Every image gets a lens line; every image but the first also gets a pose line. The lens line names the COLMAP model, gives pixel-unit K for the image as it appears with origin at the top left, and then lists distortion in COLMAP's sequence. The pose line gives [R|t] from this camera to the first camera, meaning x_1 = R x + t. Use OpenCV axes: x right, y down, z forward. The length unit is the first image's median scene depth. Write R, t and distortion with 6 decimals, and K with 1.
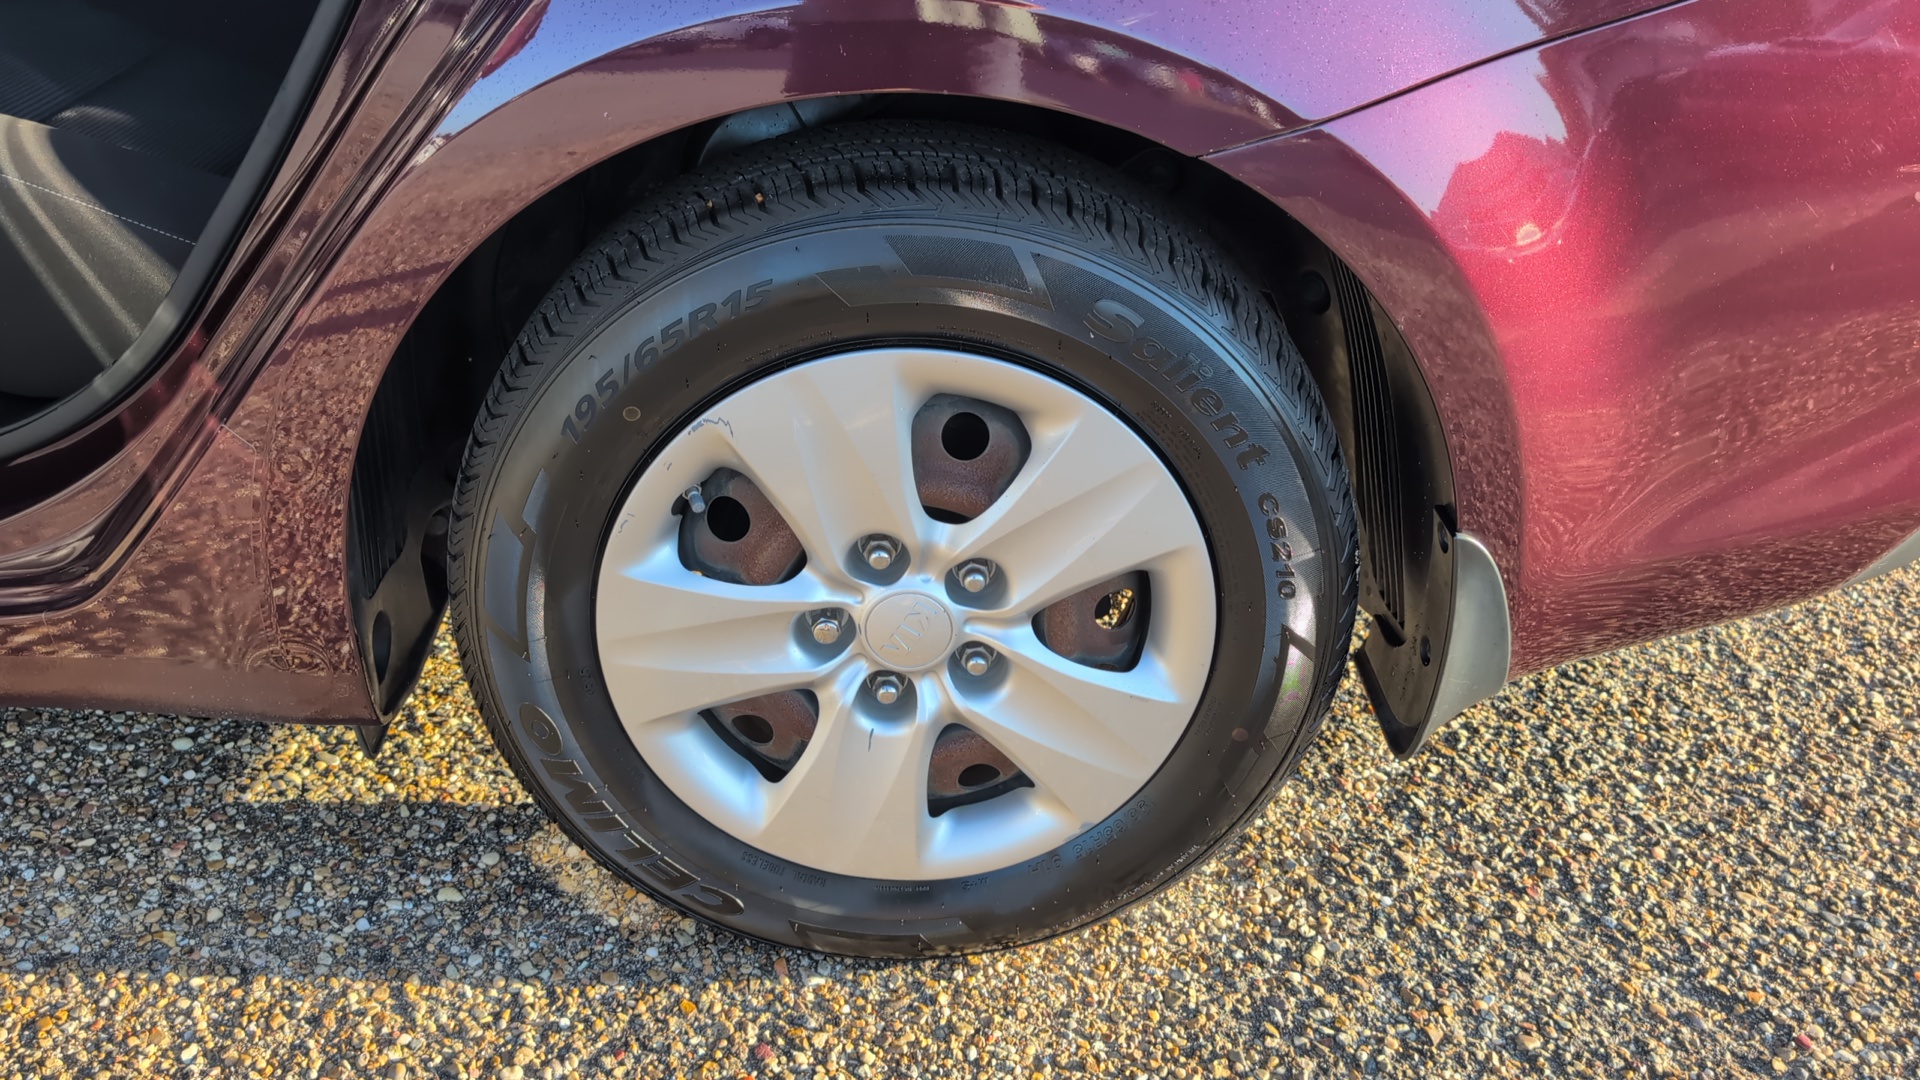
lens RADIAL K [[1602.5, 0, 975.4], [0, 1602.5, 539.6], [0, 0, 1]] dist [0.022560, -0.025821]
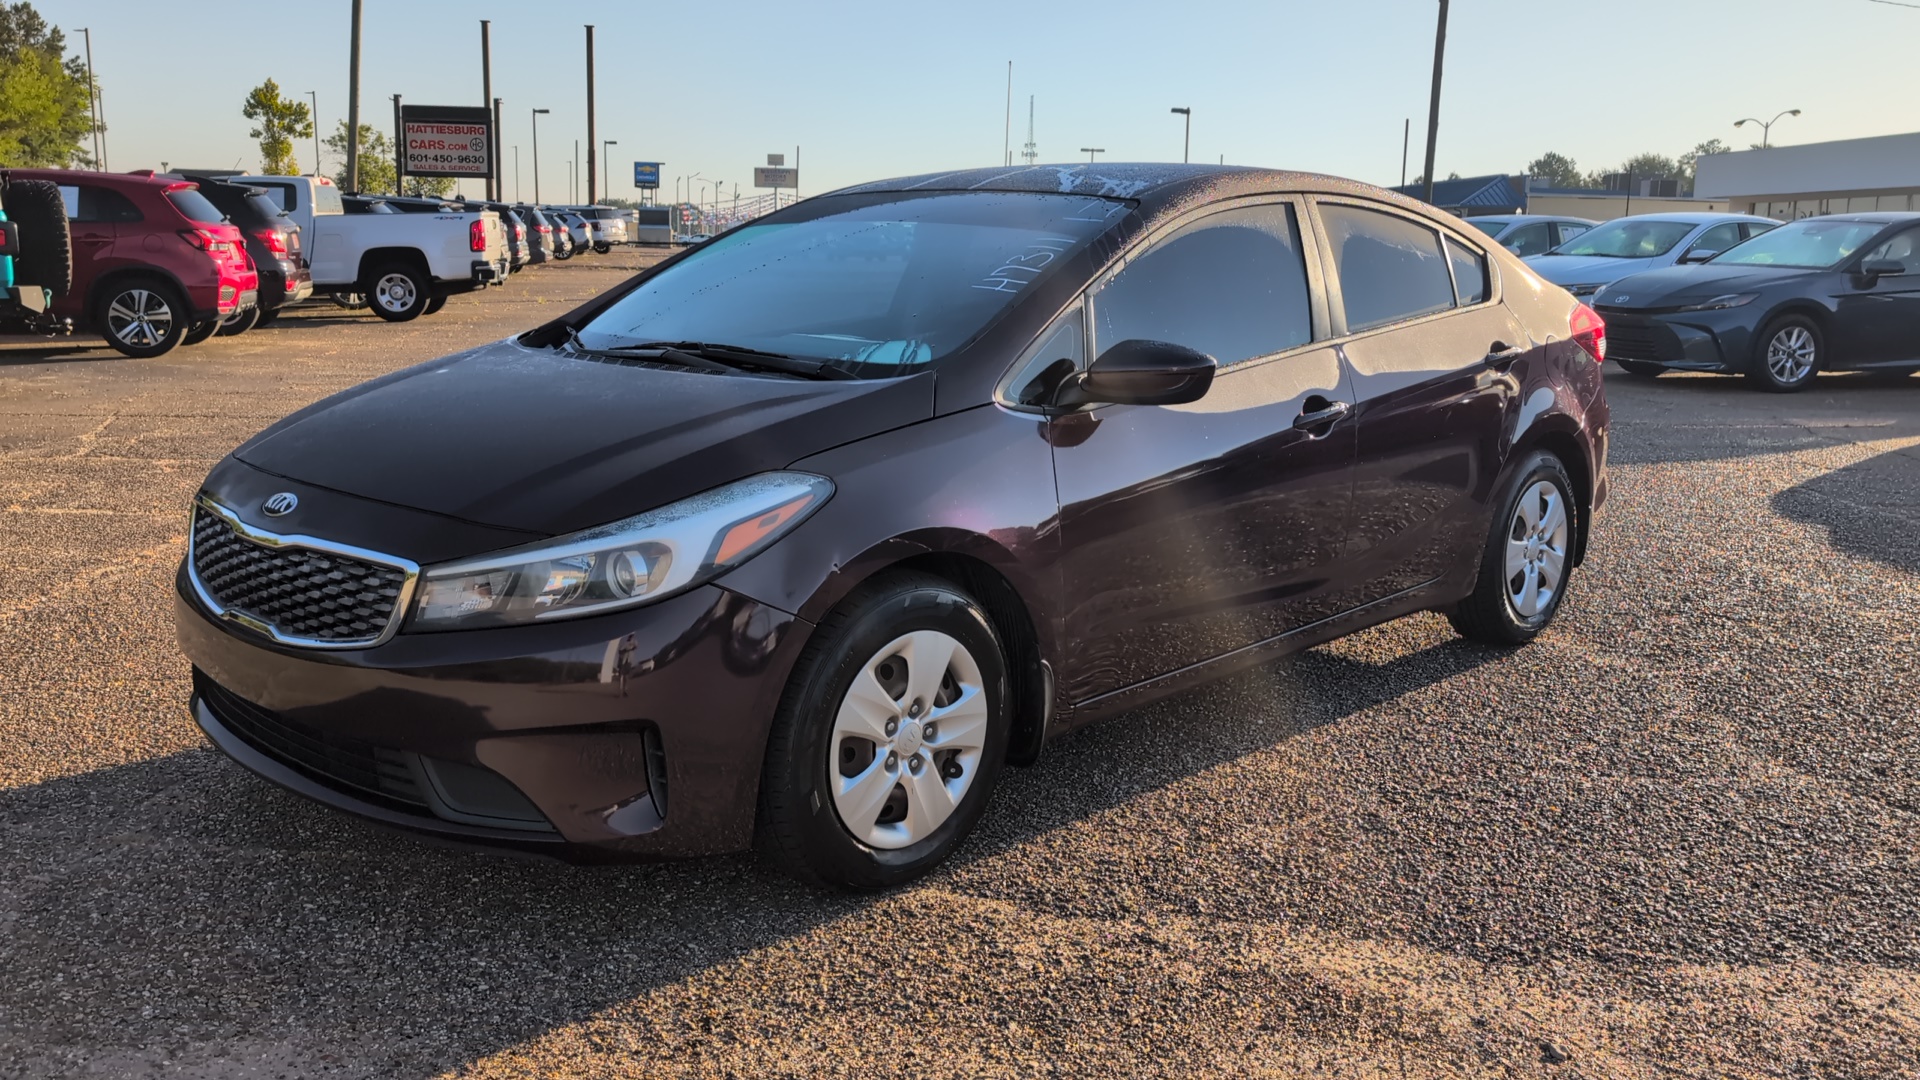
lens RADIAL K [[1602.5, 0, 952.6], [0, 1602.5, 533.0], [0, 0, 1]] dist [0.022560, -0.025821]
pose [[0.718777, -0.161604, 0.676198, -4.284086], [0.355958, 0.921003, -0.158263, 0.148243], [-0.597205, 0.354454, 0.719520, -1.294348]]
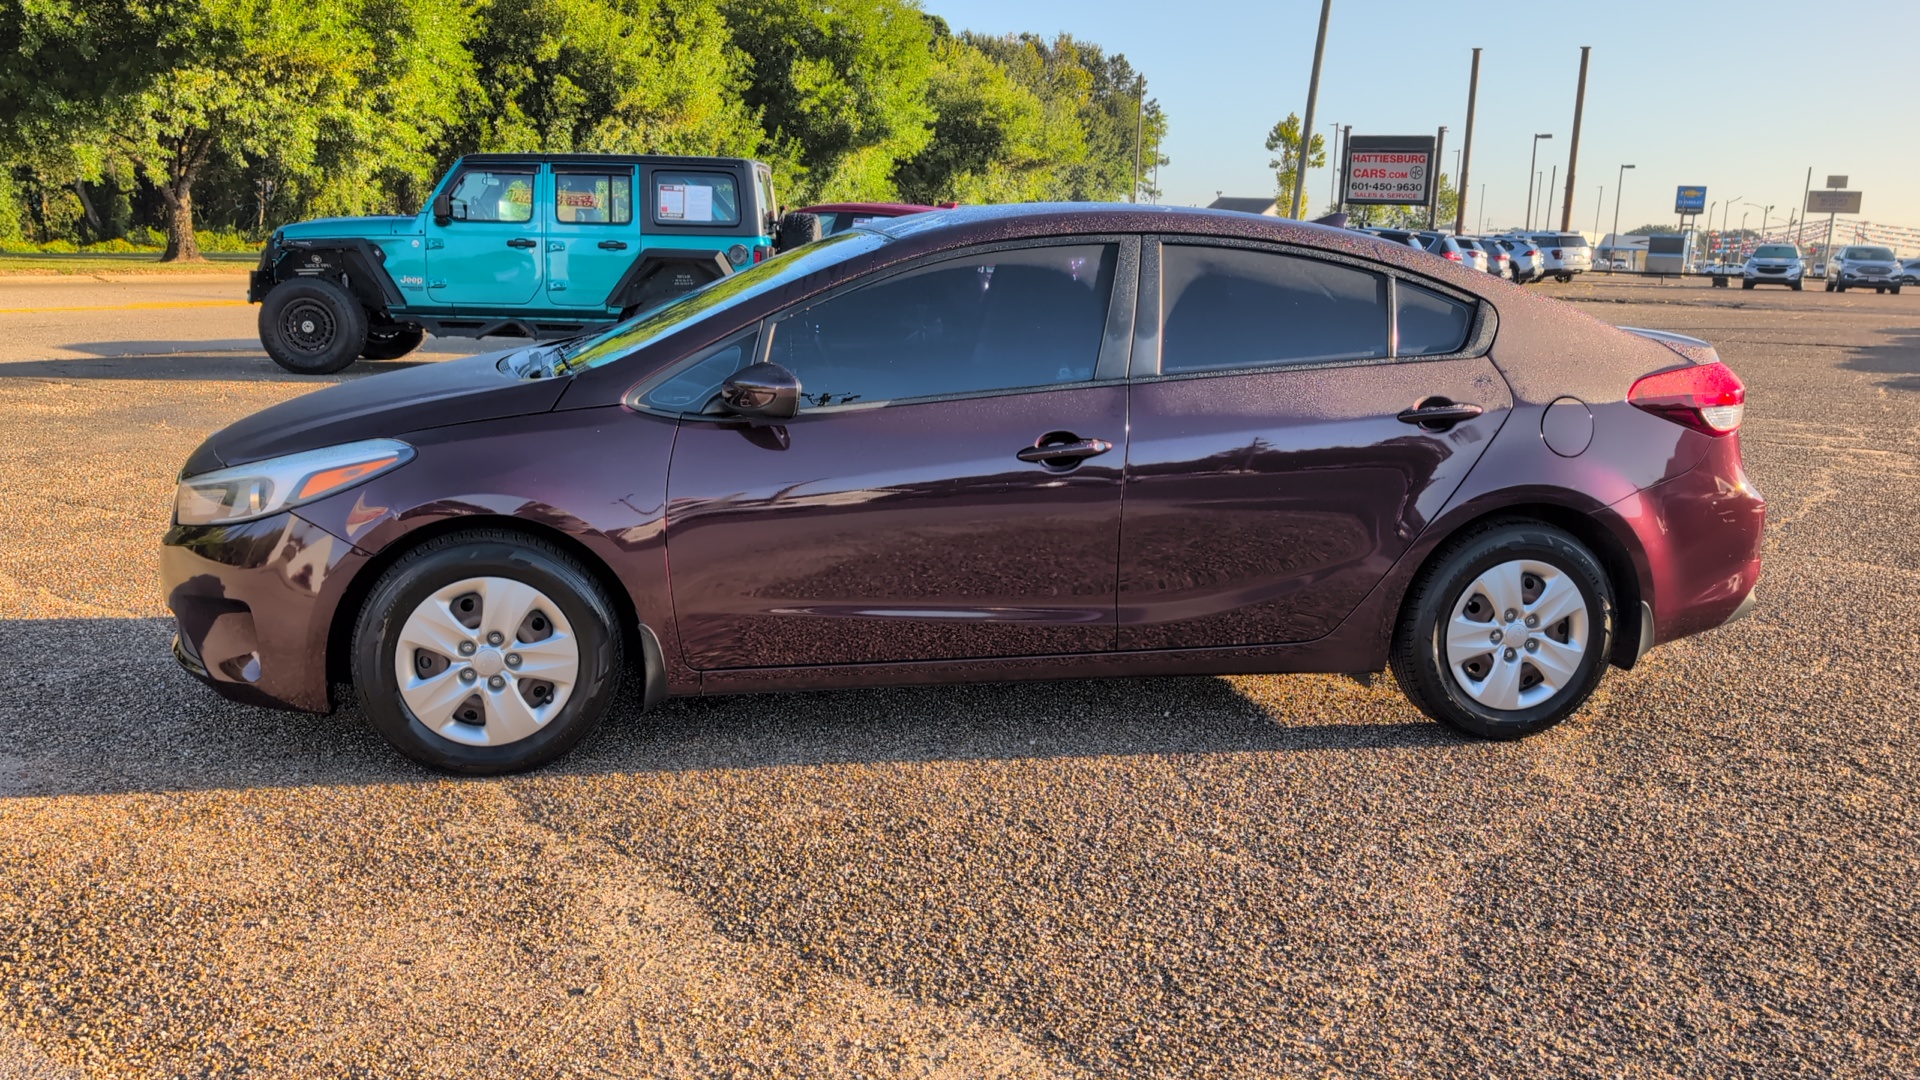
lens RADIAL K [[1602.5, 0, 962.2], [0, 1602.5, 539.7], [0, 0, 1]] dist [0.022560, -0.025821]
pose [[0.987236, -0.046540, 0.152315, -2.010308], [0.091999, 0.947303, -0.306846, 0.936083], [-0.130007, 0.316942, 0.939492, -2.662257]]
